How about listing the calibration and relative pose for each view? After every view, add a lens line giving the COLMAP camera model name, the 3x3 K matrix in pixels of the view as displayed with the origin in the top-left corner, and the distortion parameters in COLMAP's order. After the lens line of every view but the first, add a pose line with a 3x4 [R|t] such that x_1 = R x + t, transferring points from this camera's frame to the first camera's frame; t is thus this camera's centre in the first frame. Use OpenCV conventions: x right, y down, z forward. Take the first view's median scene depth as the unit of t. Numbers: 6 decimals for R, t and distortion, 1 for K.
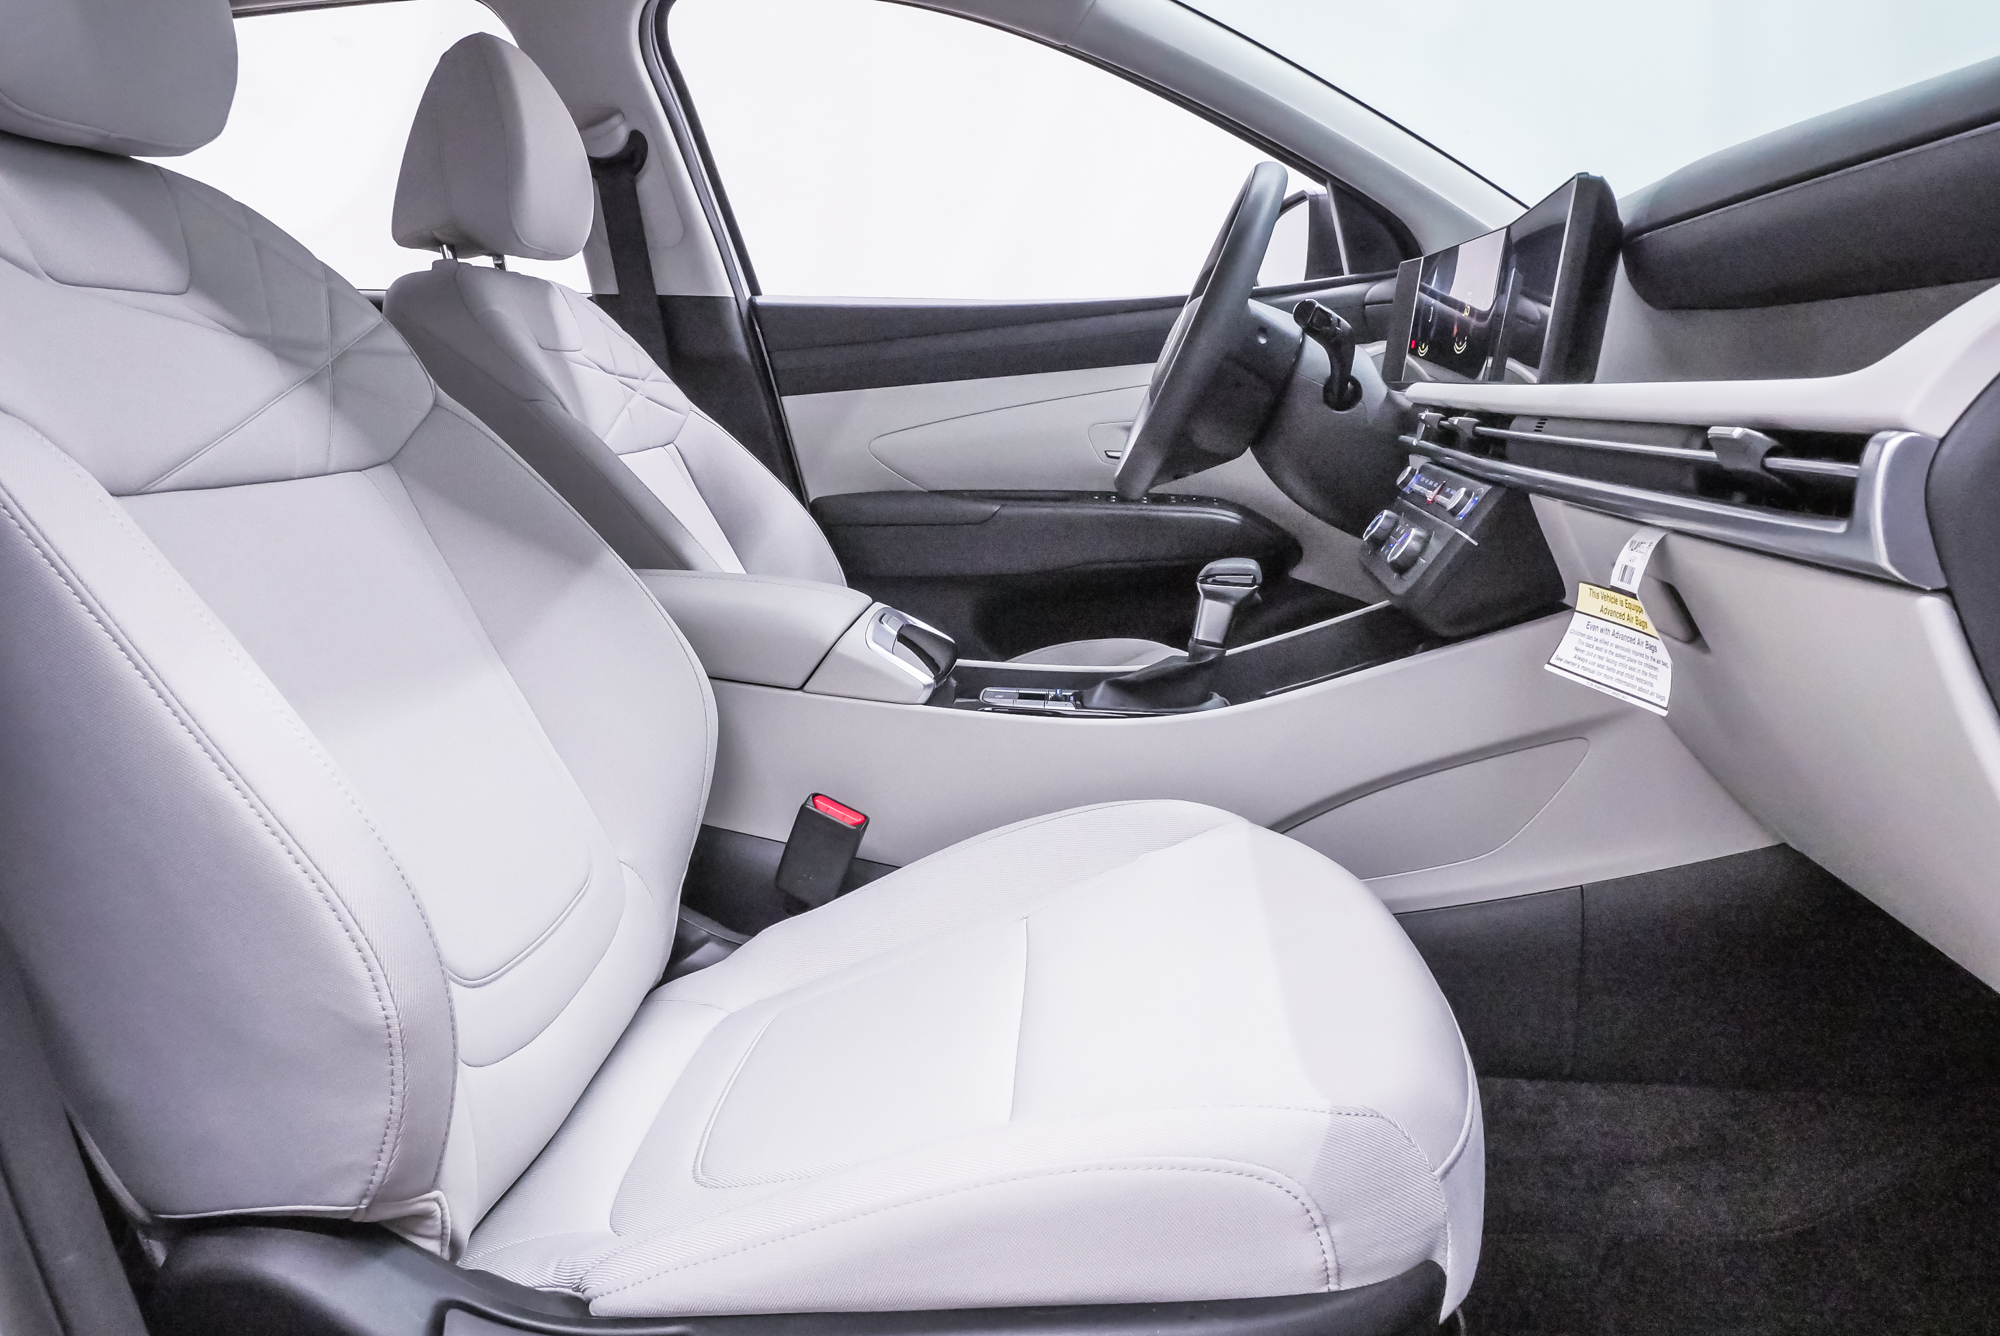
lens RADIAL K [[1459.6, 0, 1004.3], [0, 1459.6, 683.8], [0, 0, 1]] dist [-0.054873, 0.027313]
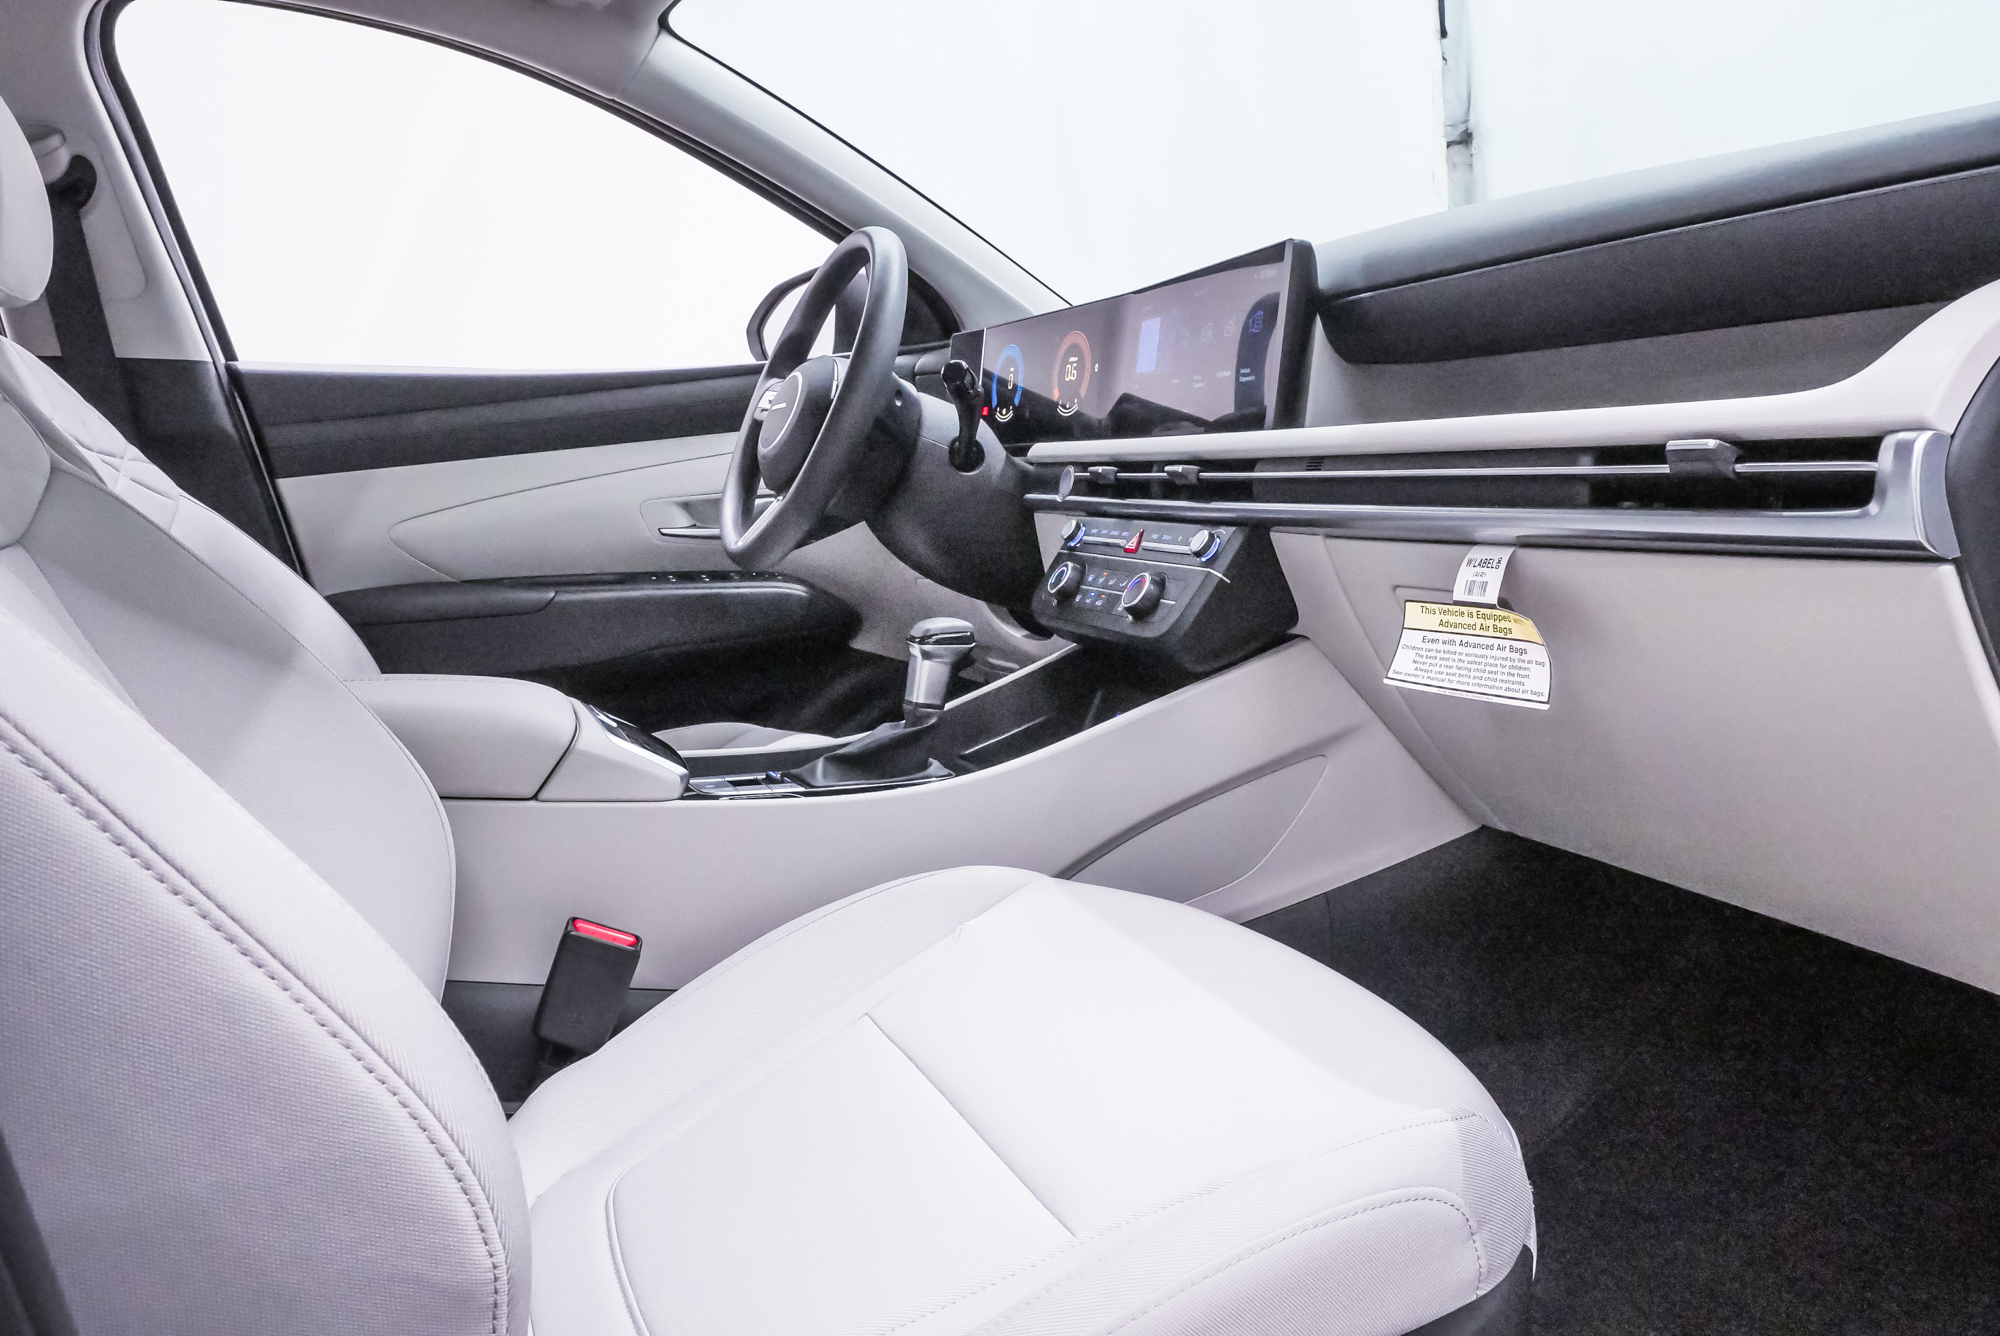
lens RADIAL K [[1459.6, 0, 1000.5], [0, 1459.6, 668.5], [0, 0, 1]] dist [-0.054873, 0.027313]
pose [[0.889577, -0.076592, 0.450318, -0.272550], [0.109814, 0.992789, -0.048074, -0.000840], [-0.443388, 0.092217, 0.891573, 0.121199]]
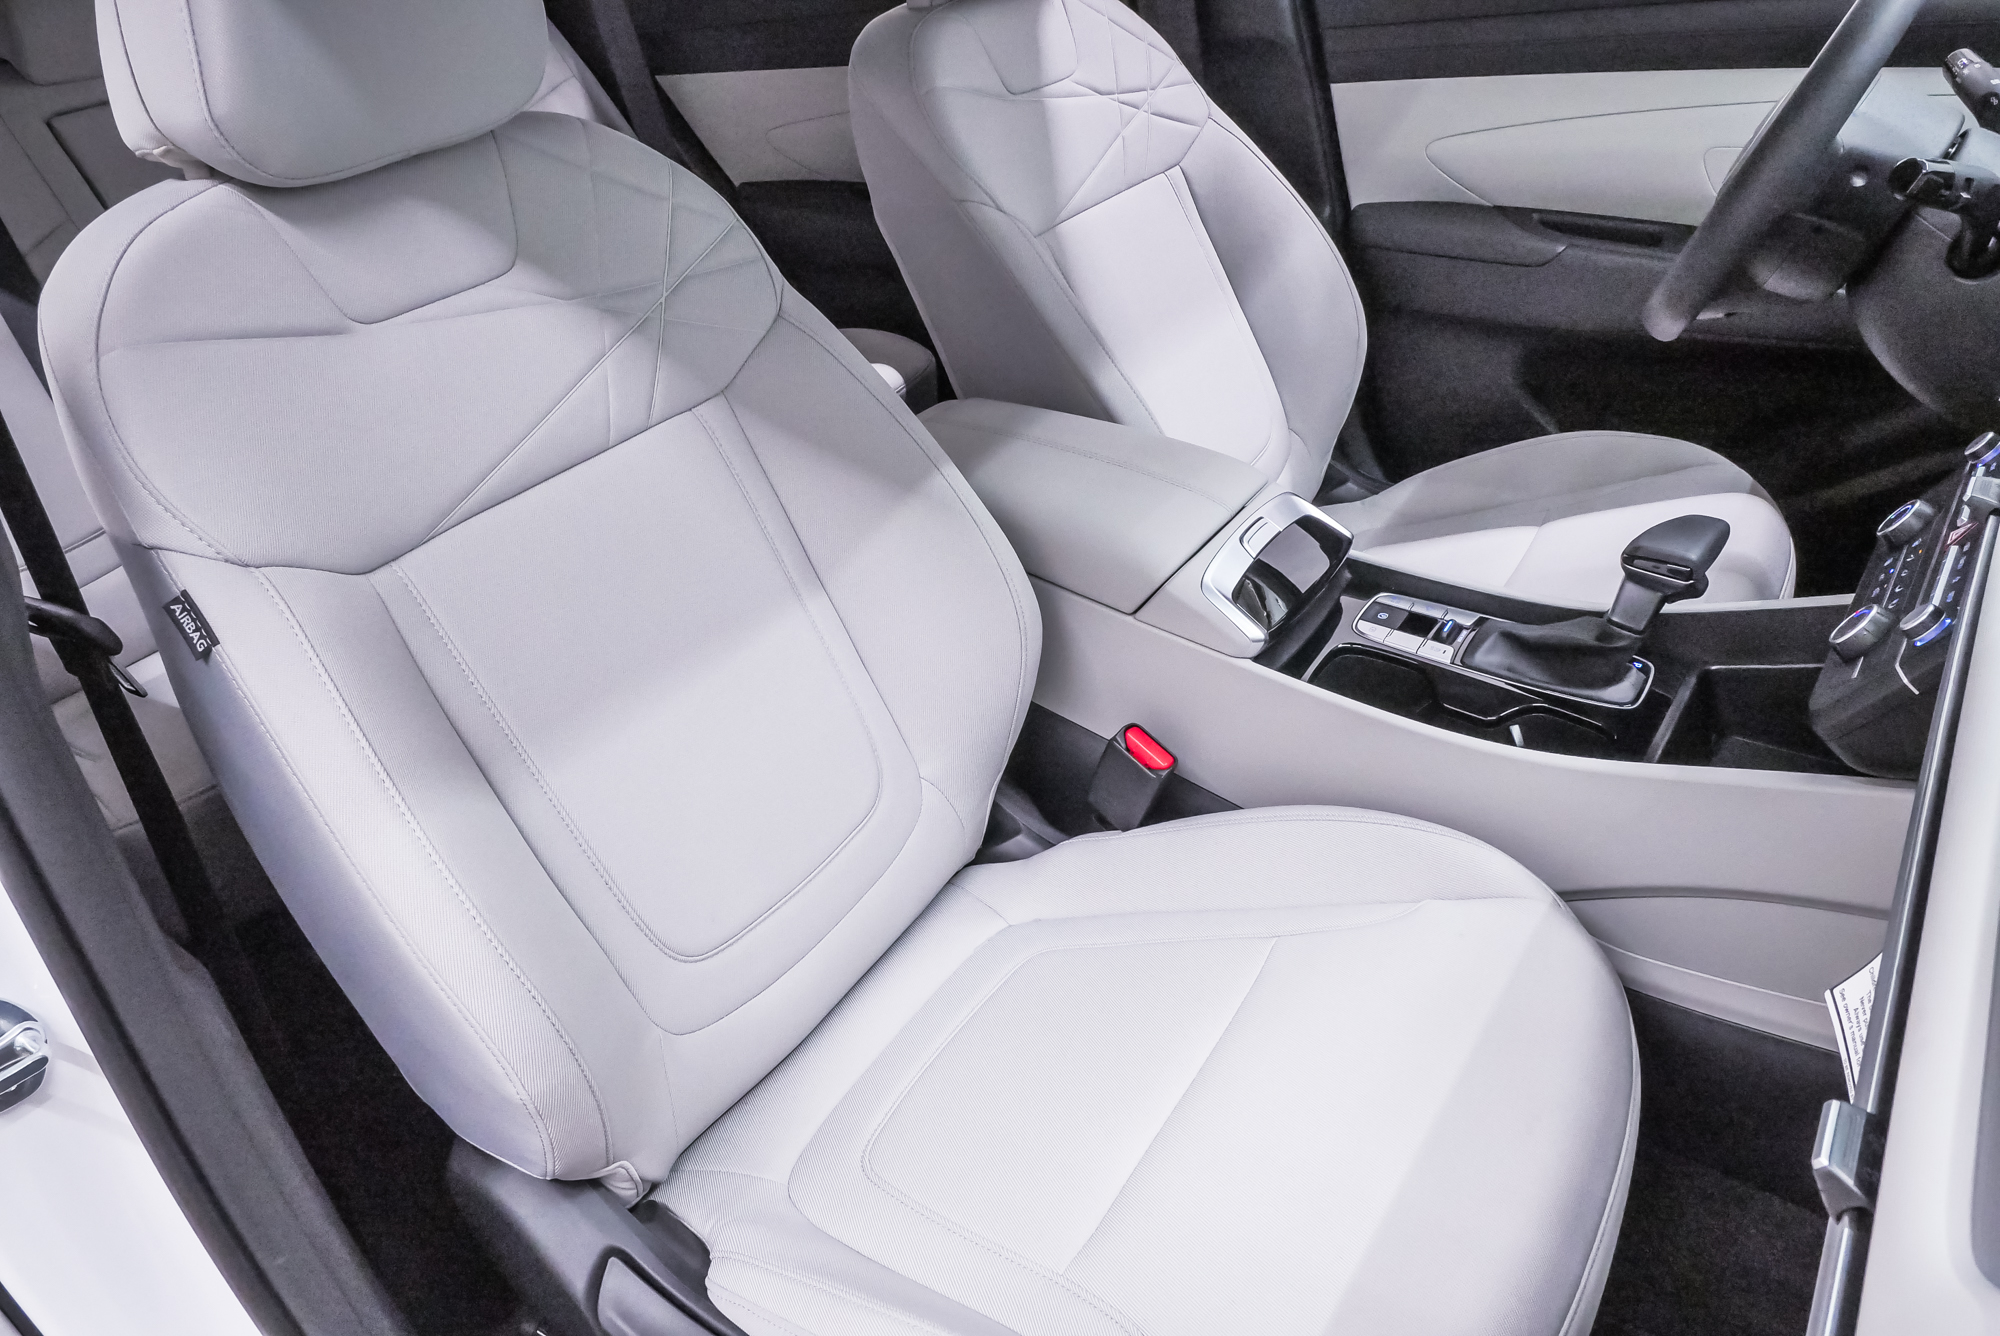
lens RADIAL K [[1459.6, 0, 1008.2], [0, 1459.6, 671.1], [0, 0, 1]] dist [-0.054873, 0.027313]
pose [[0.871502, 0.227596, -0.434378, 0.213763], [-0.045412, 0.919427, 0.390631, -0.333501], [0.488285, -0.320710, 0.811618, 0.170983]]
